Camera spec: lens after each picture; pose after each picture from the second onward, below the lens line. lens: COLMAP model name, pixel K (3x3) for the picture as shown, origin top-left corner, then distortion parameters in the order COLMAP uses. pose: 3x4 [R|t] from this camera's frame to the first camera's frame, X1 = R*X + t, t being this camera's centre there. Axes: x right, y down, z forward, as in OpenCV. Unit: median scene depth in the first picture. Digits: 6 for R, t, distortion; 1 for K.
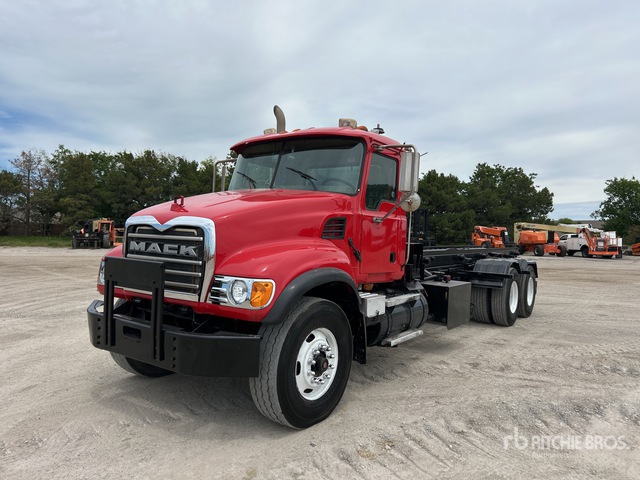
lens RADIAL K [[461.1, 0, 320.0], [0, 461.1, 240.0], [0, 0, 1]] dist [0.002637, -0.000197]
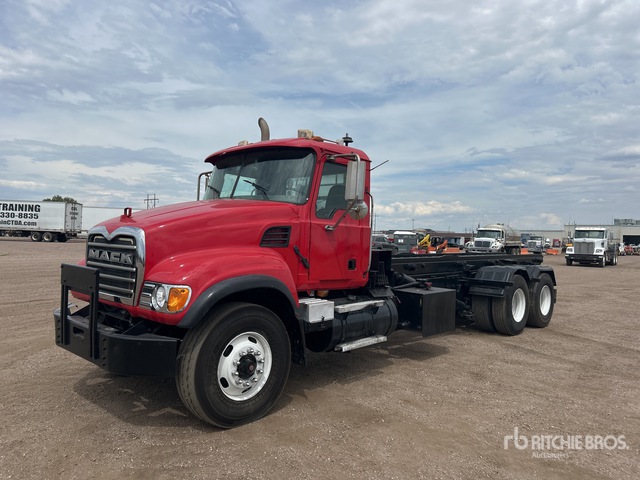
lens RADIAL K [[461.1, 0, 320.0], [0, 461.1, 240.0], [0, 0, 1]] dist [0.002637, -0.000197]
pose [[0.992346, -0.003191, -0.123450, 0.241314], [0.001765, 0.999930, -0.011659, -0.005090], [0.123479, 0.011352, 0.992282, -0.019081]]
